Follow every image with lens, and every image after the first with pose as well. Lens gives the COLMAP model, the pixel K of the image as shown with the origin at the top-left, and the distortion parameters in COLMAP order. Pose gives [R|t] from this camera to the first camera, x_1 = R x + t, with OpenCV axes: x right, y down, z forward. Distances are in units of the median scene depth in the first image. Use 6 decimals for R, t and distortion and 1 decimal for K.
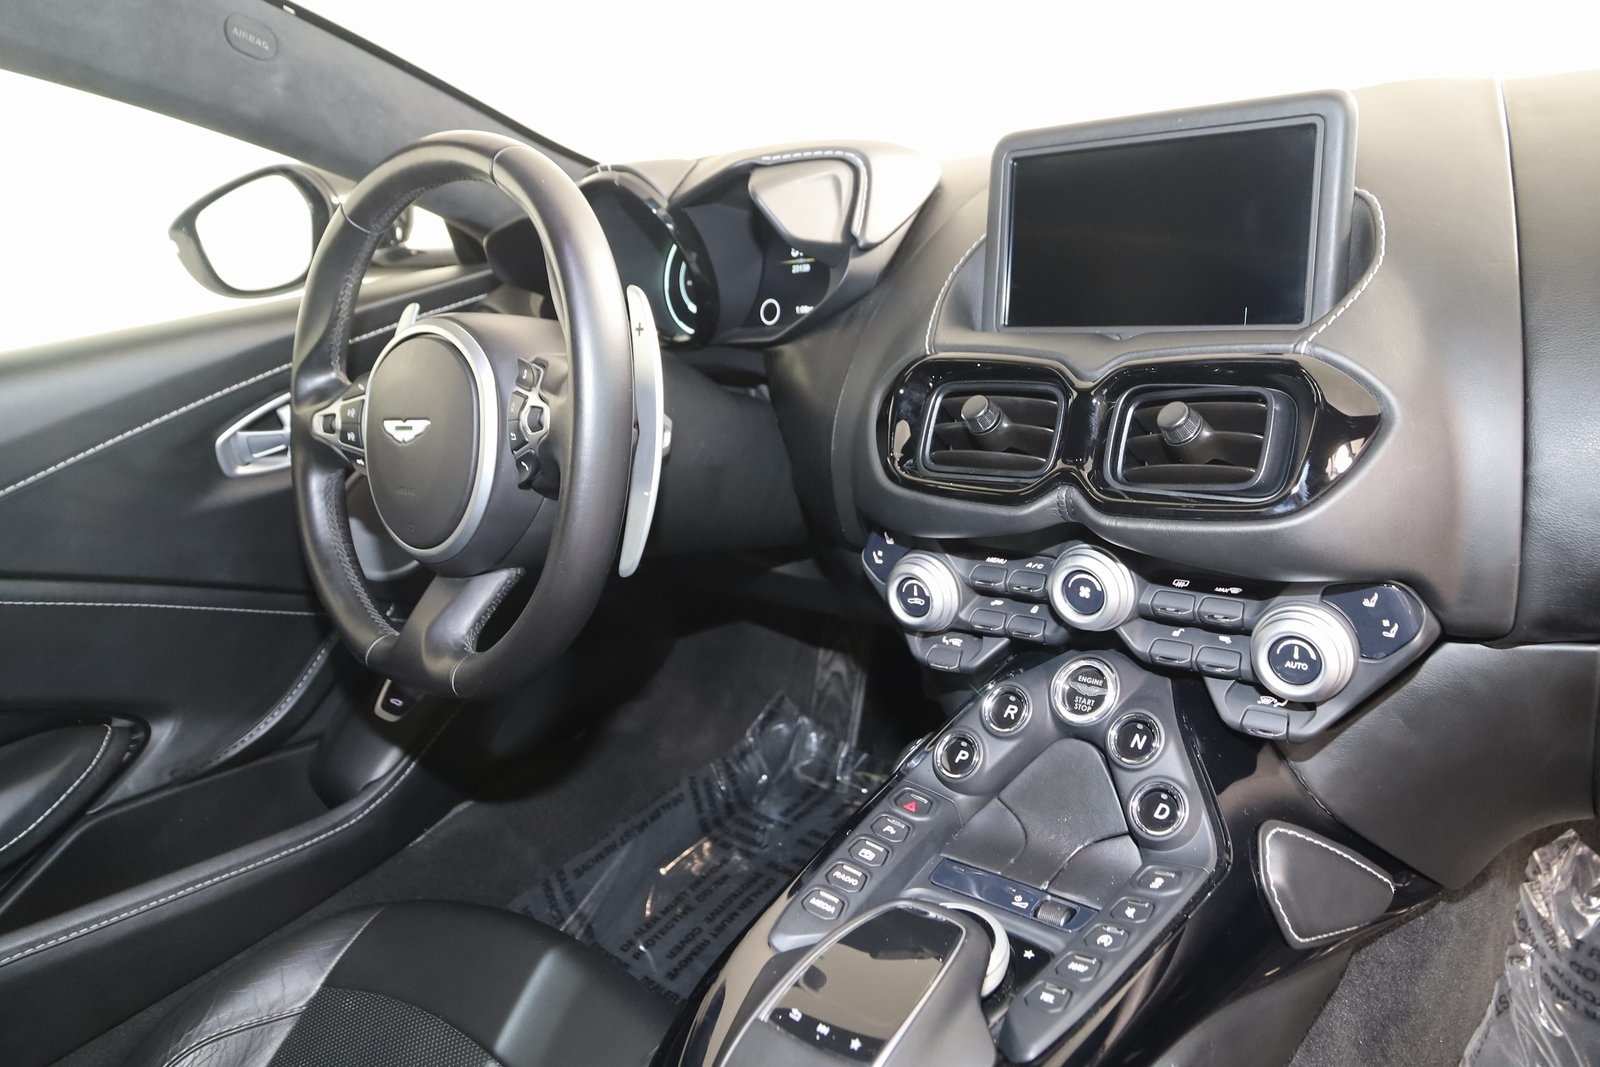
lens RADIAL K [[1092.0, 0, 831.2], [0, 1092.0, 529.0], [0, 0, 1]] dist [-0.118847, 0.069688]
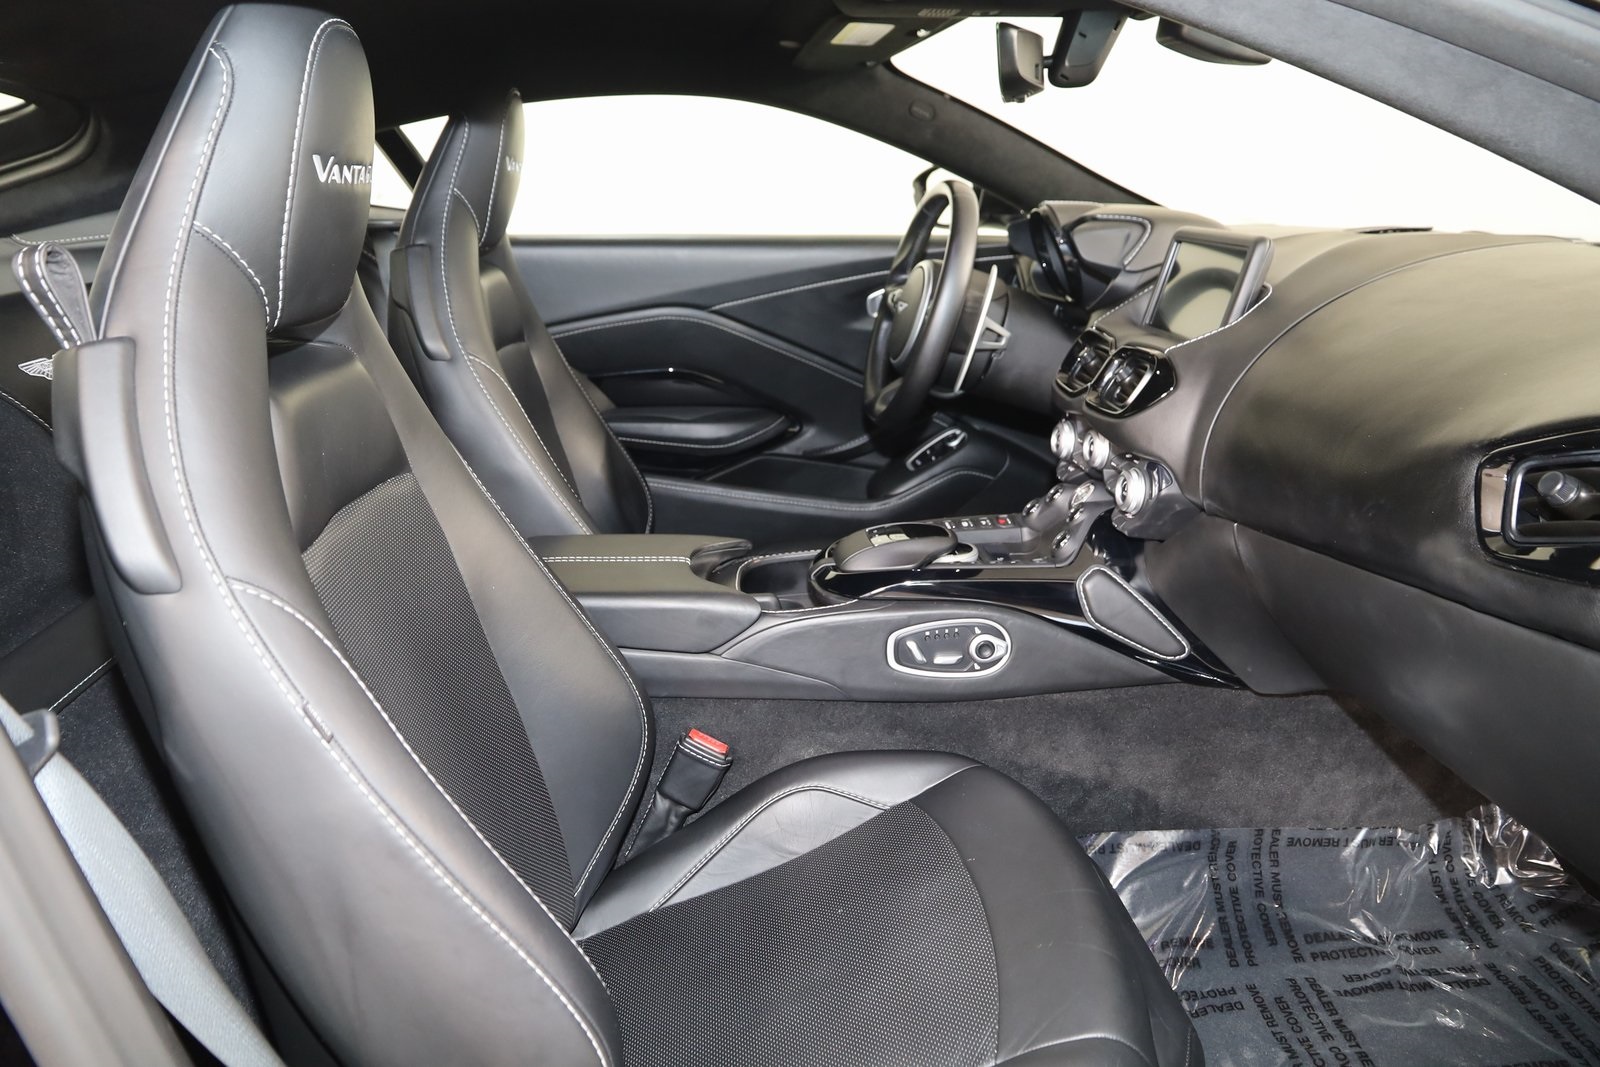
lens RADIAL K [[1092.0, 0, 788.1], [0, 1092.0, 508.4], [0, 0, 1]] dist [-0.118847, 0.069688]
pose [[0.687755, 0.334515, -0.644277, 1.078926], [-0.306221, 0.938363, 0.160322, 0.012976], [0.658196, 0.087029, 0.747800, -0.838898]]
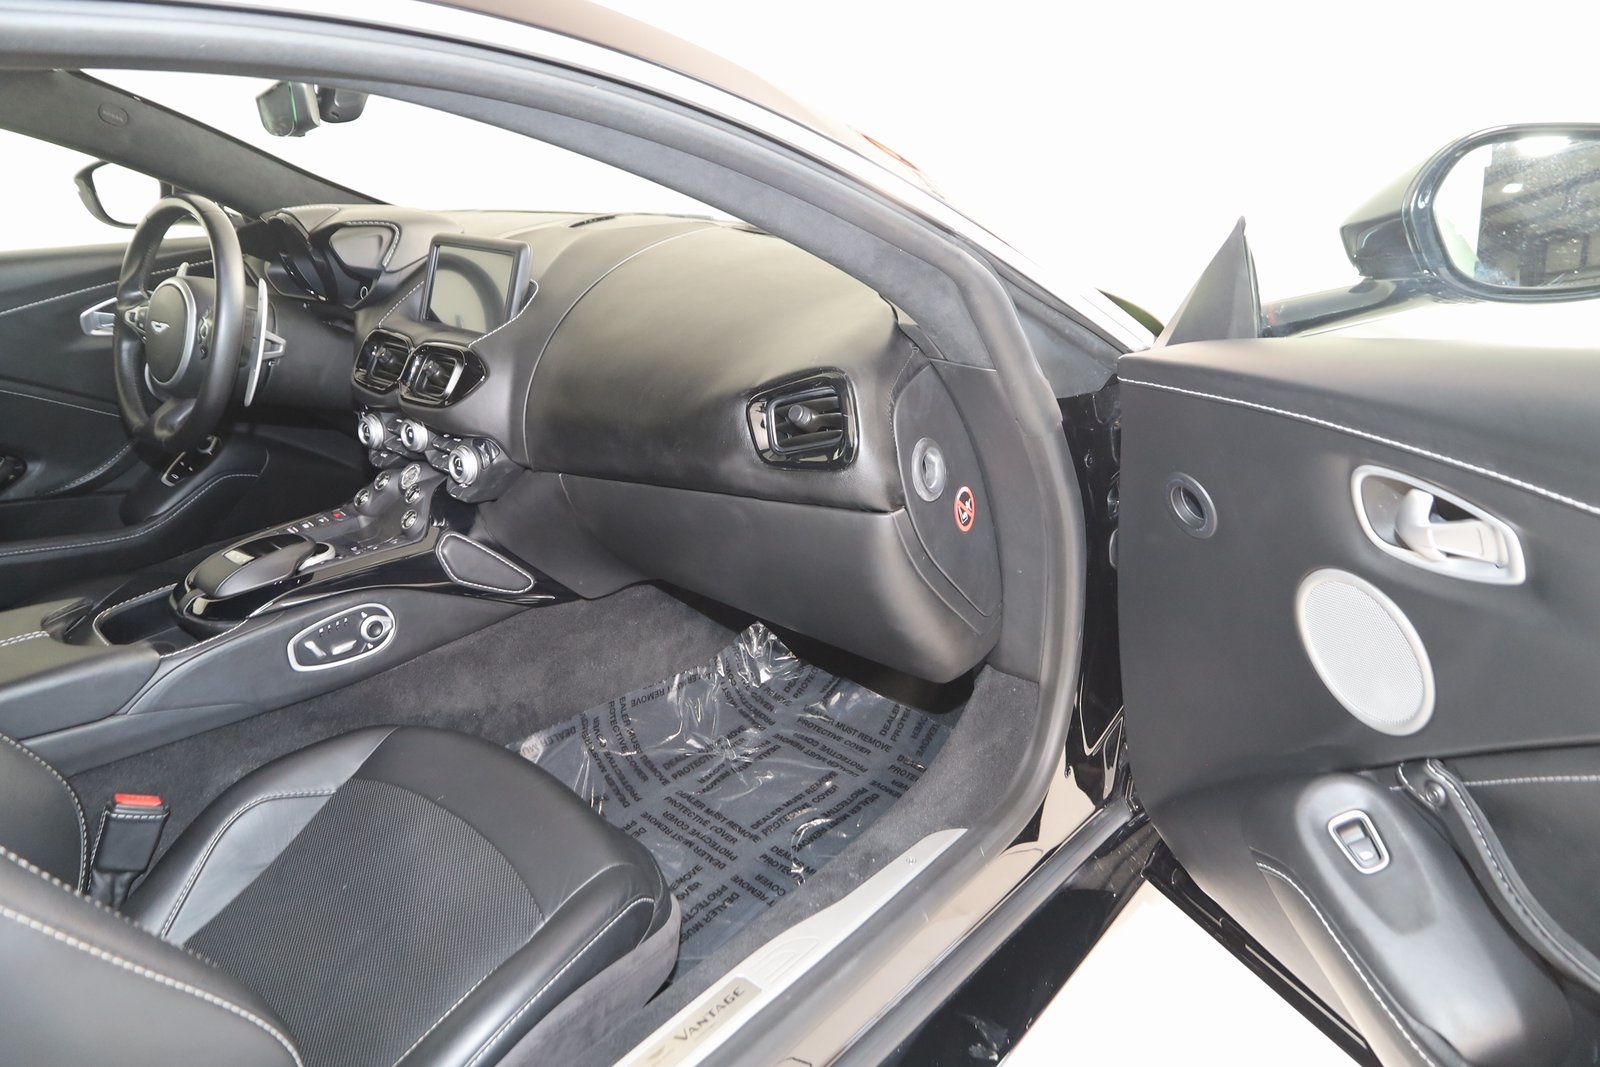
lens RADIAL K [[1092.0, 0, 805.1], [0, 1092.0, 526.0], [0, 0, 1]] dist [-0.118847, 0.069688]
pose [[0.988455, 0.144100, 0.046813, 0.902421], [-0.146258, 0.988154, 0.046472, 0.018526], [-0.039562, -0.052782, 0.997822, -1.273146]]
